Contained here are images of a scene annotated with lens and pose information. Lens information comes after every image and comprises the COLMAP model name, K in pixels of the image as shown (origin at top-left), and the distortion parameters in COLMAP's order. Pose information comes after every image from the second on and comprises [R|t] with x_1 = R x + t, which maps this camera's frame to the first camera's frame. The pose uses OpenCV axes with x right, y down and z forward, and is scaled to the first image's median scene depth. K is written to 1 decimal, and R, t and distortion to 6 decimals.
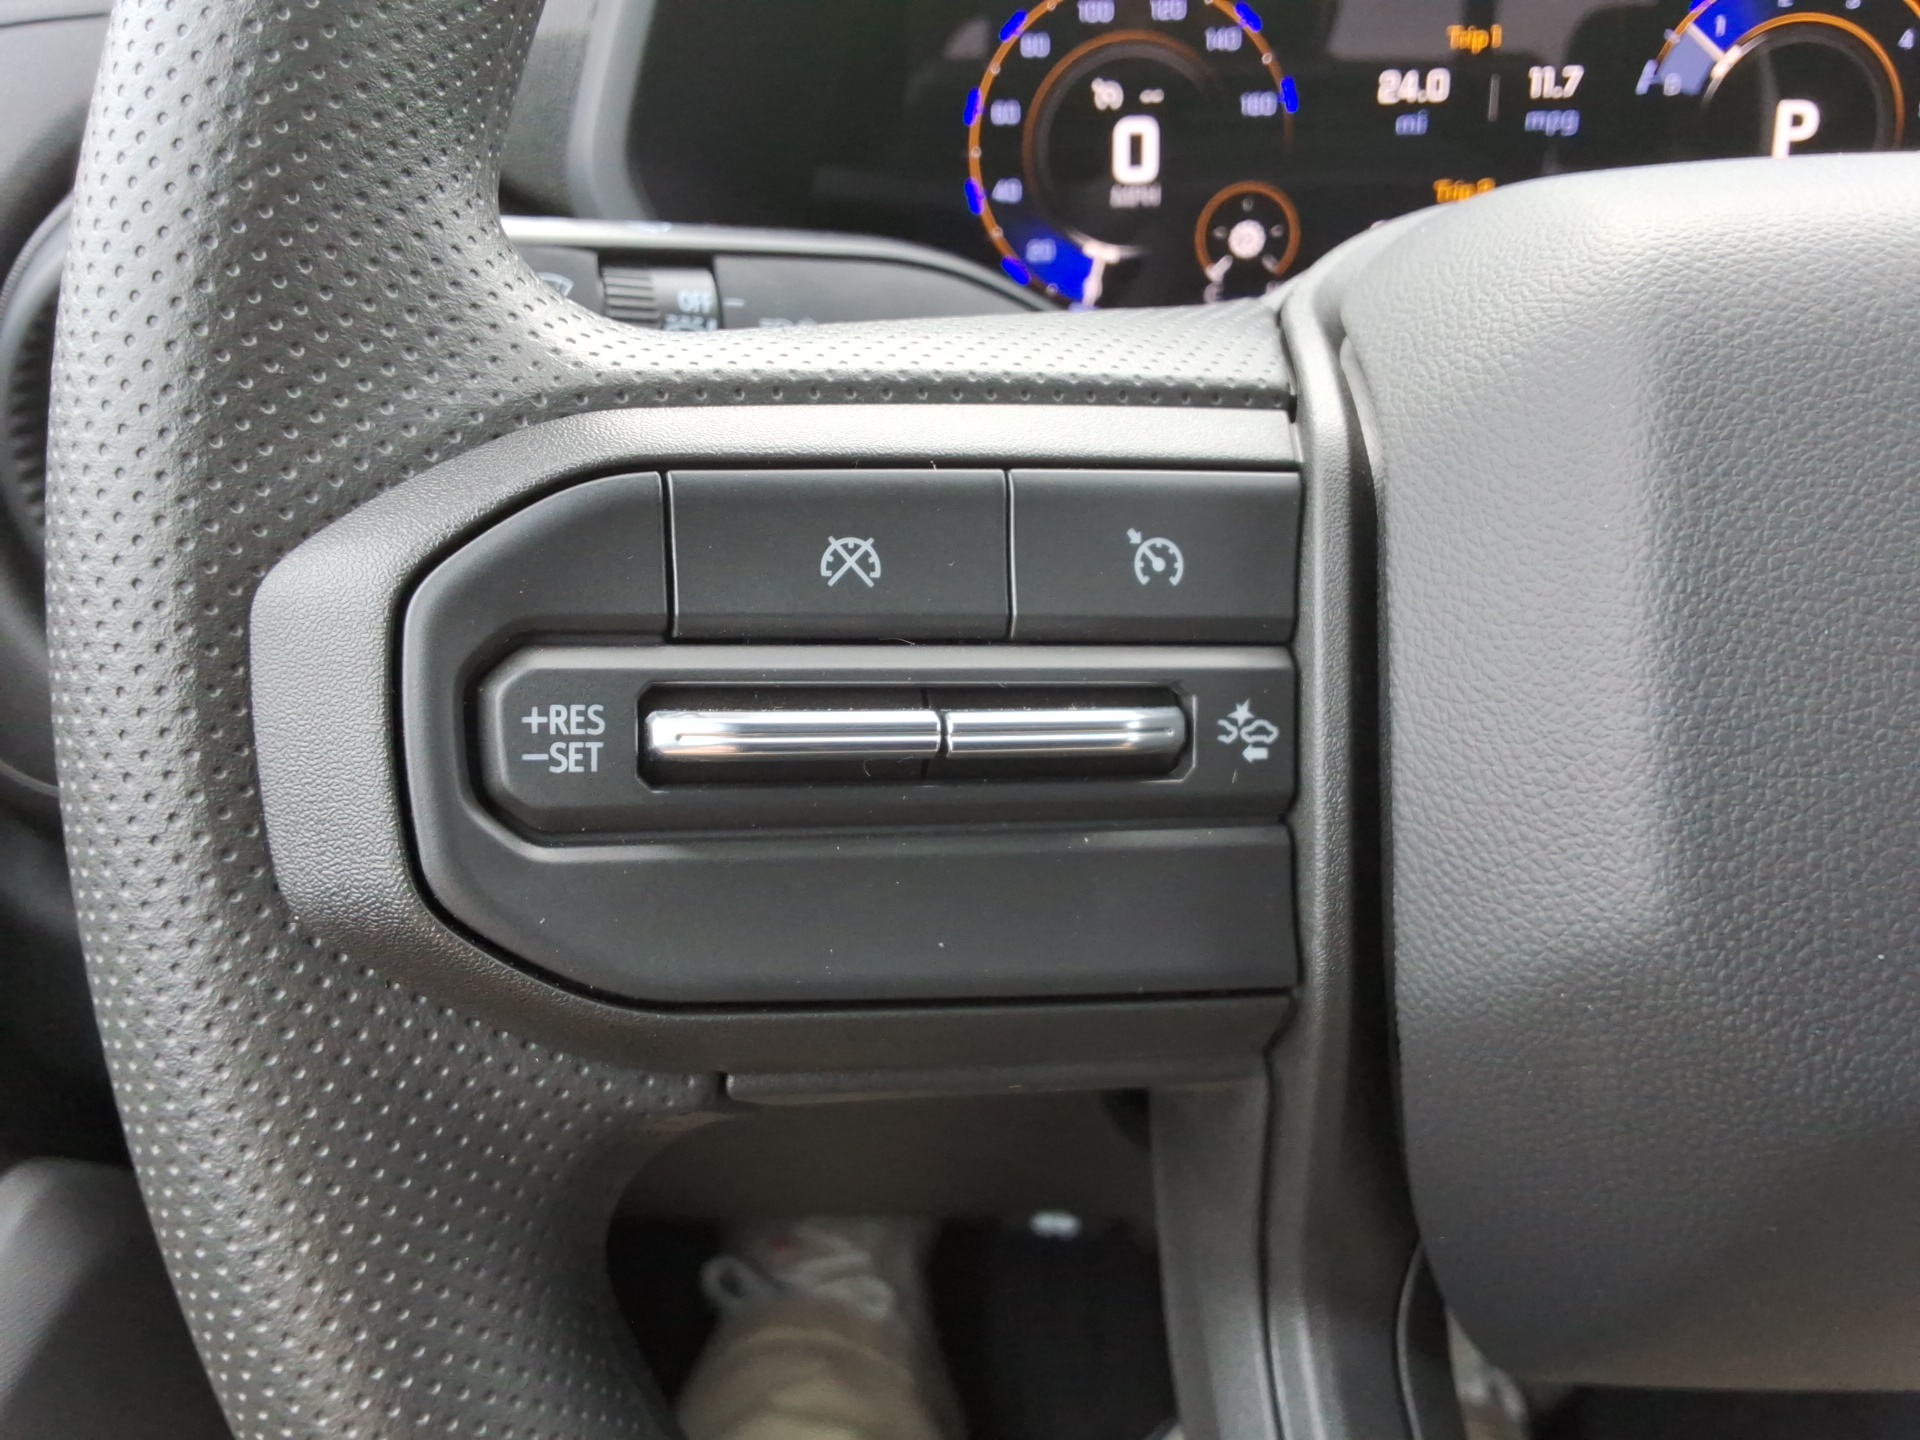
lens RADIAL K [[1529.9, 0, 960.8], [0, 1529.9, 690.1], [0, 0, 1]] dist [0.106635, -0.156231]
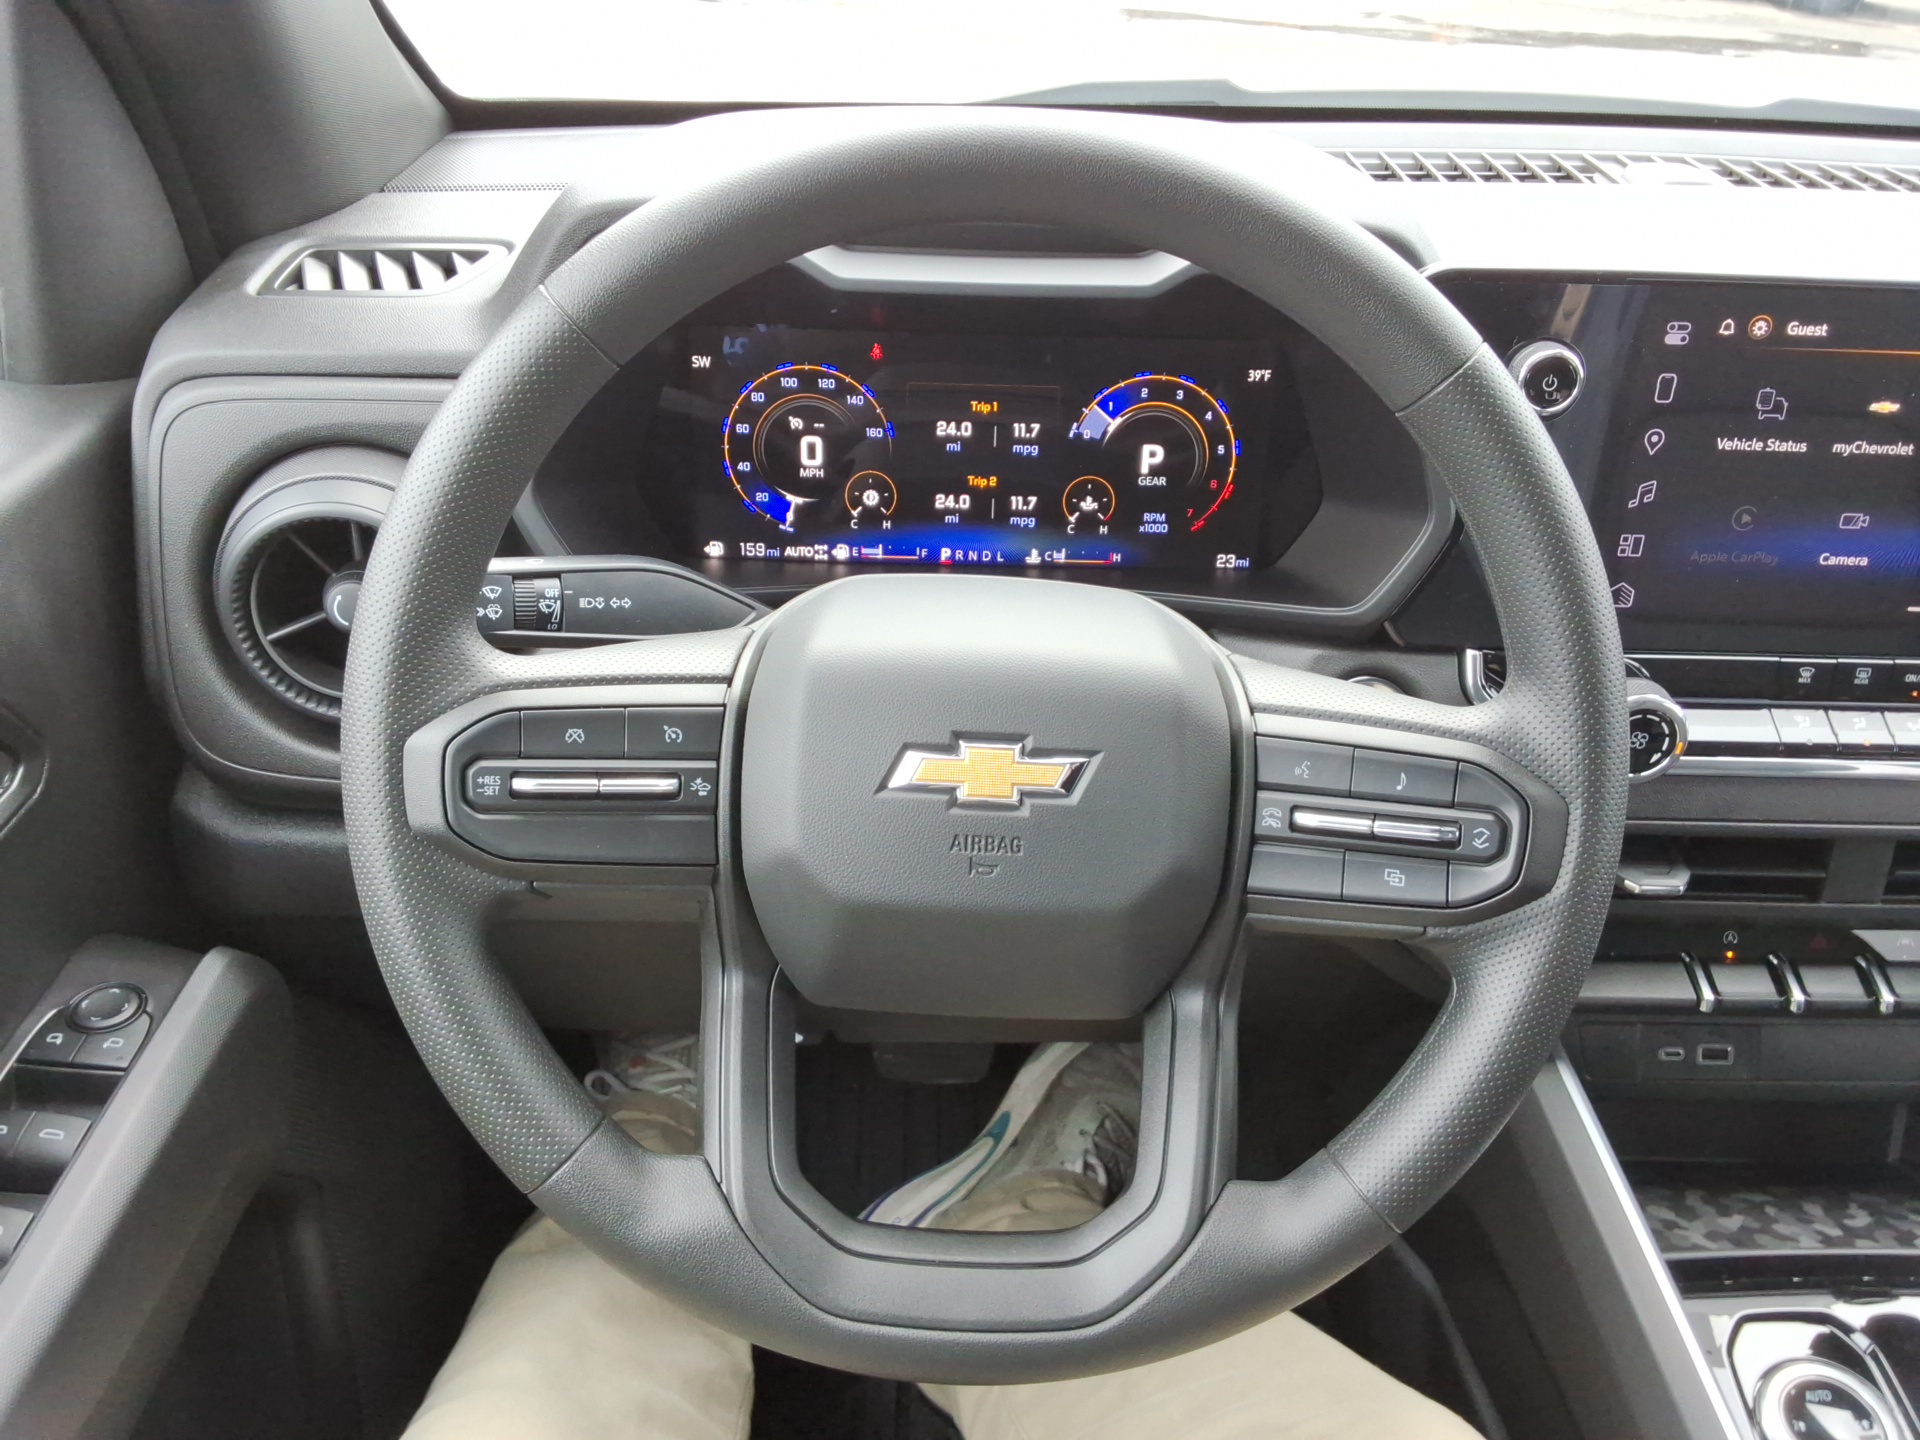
lens RADIAL K [[1529.9, 0, 972.3], [0, 1529.9, 711.6], [0, 0, 1]] dist [0.106635, -0.156231]
pose [[0.998217, 0.043713, 0.040642, 0.250410], [-0.045566, 0.997909, 0.045847, -0.124211], [-0.038553, -0.047617, 0.998121, -0.924686]]
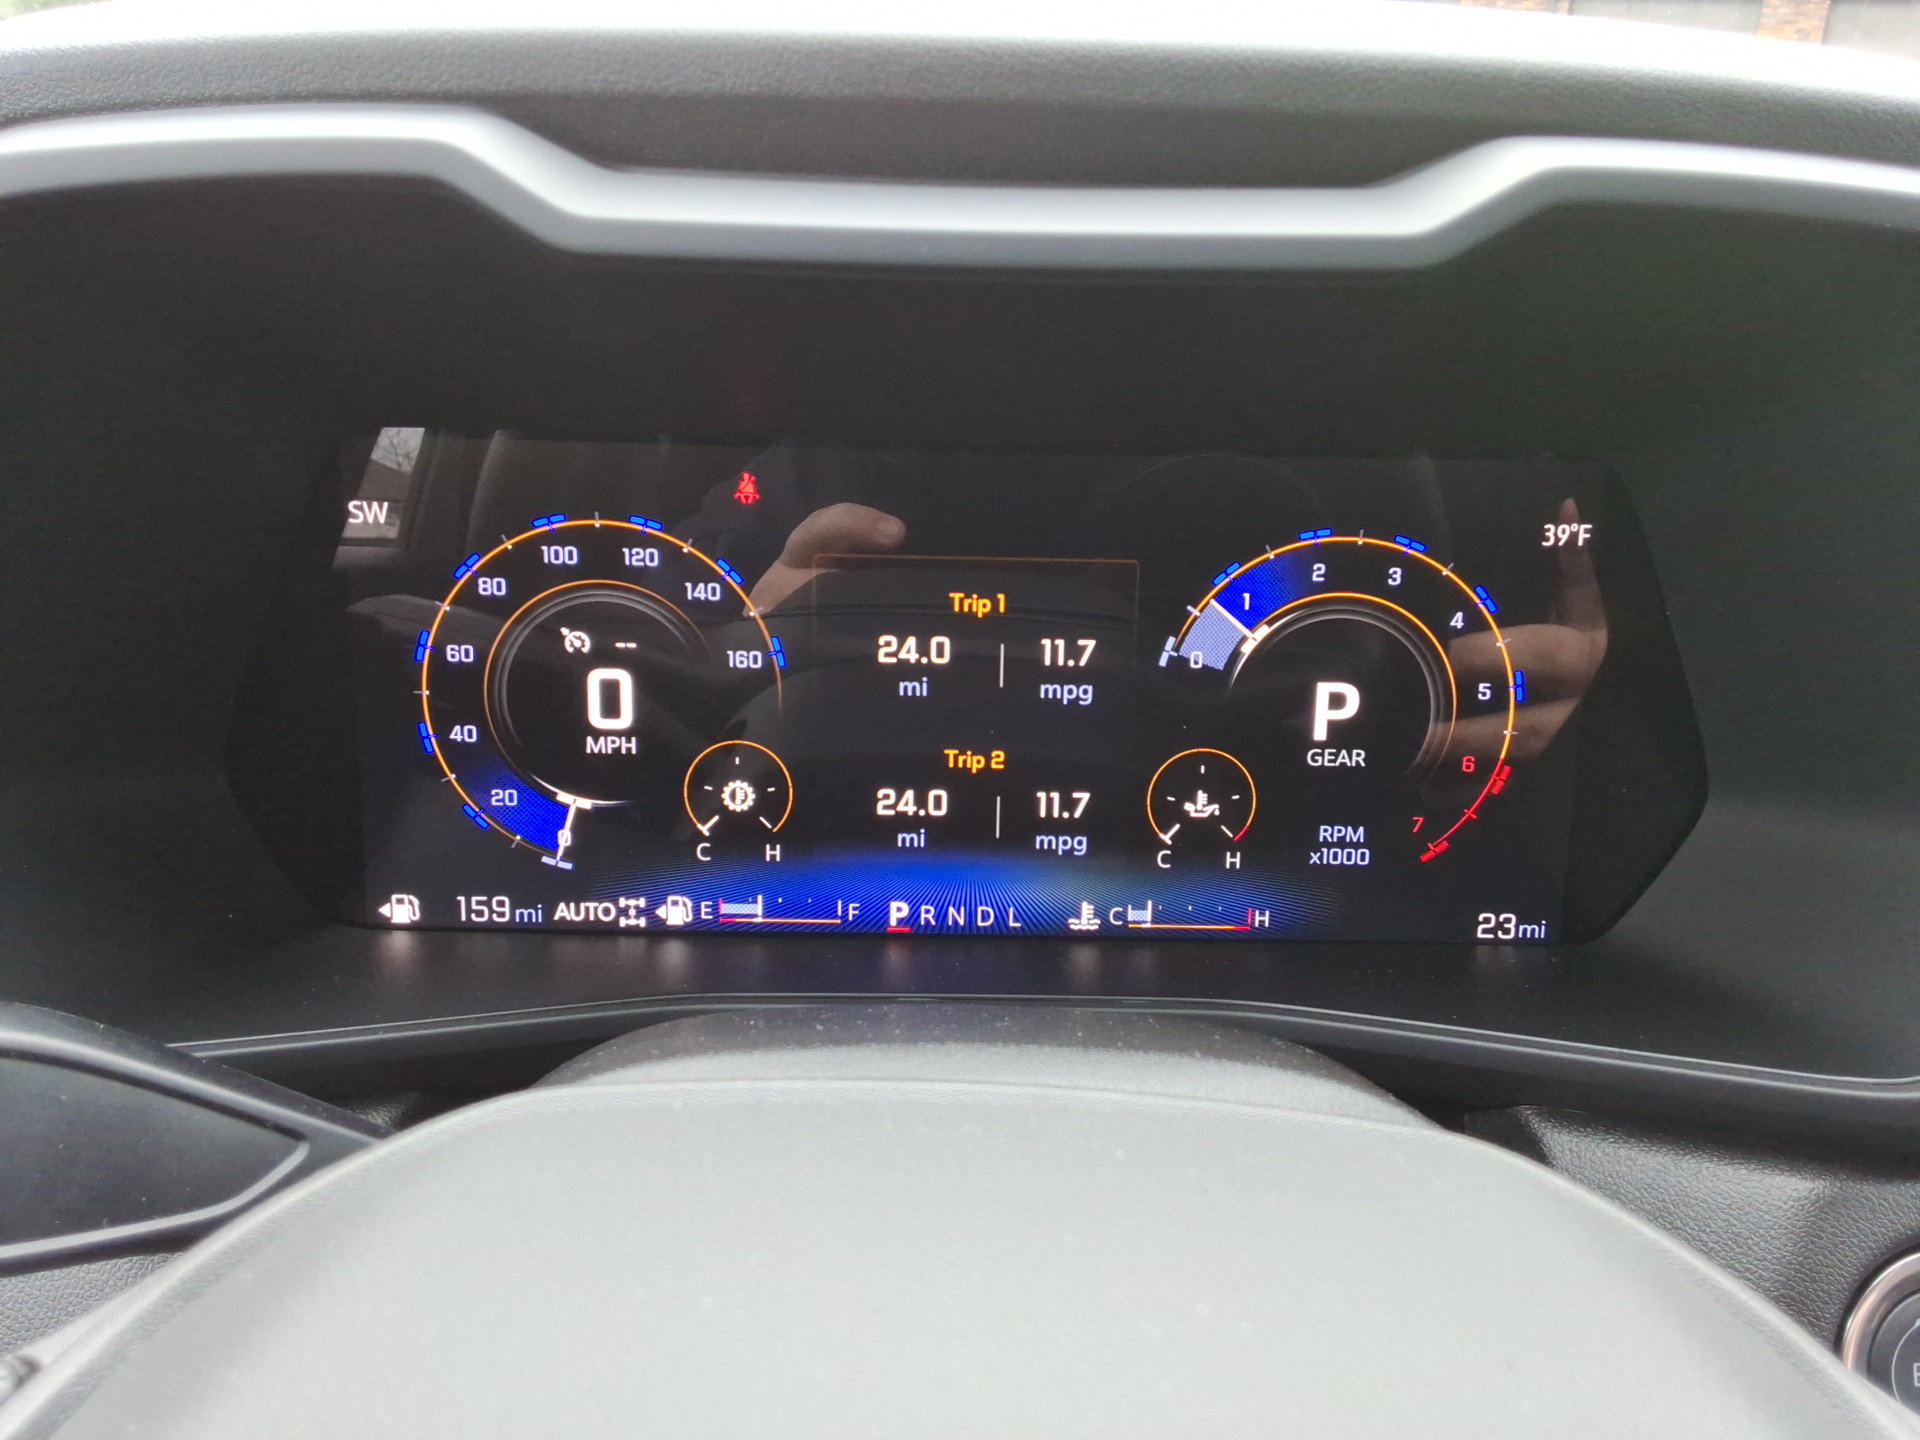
lens RADIAL K [[1529.9, 0, 958.5], [0, 1529.9, 706.9], [0, 0, 1]] dist [0.106635, -0.156231]
pose [[0.998632, 0.043598, 0.028880, 0.291331], [-0.039125, 0.989293, -0.140599, -0.228607], [-0.034701, 0.139277, 0.989645, 0.114347]]
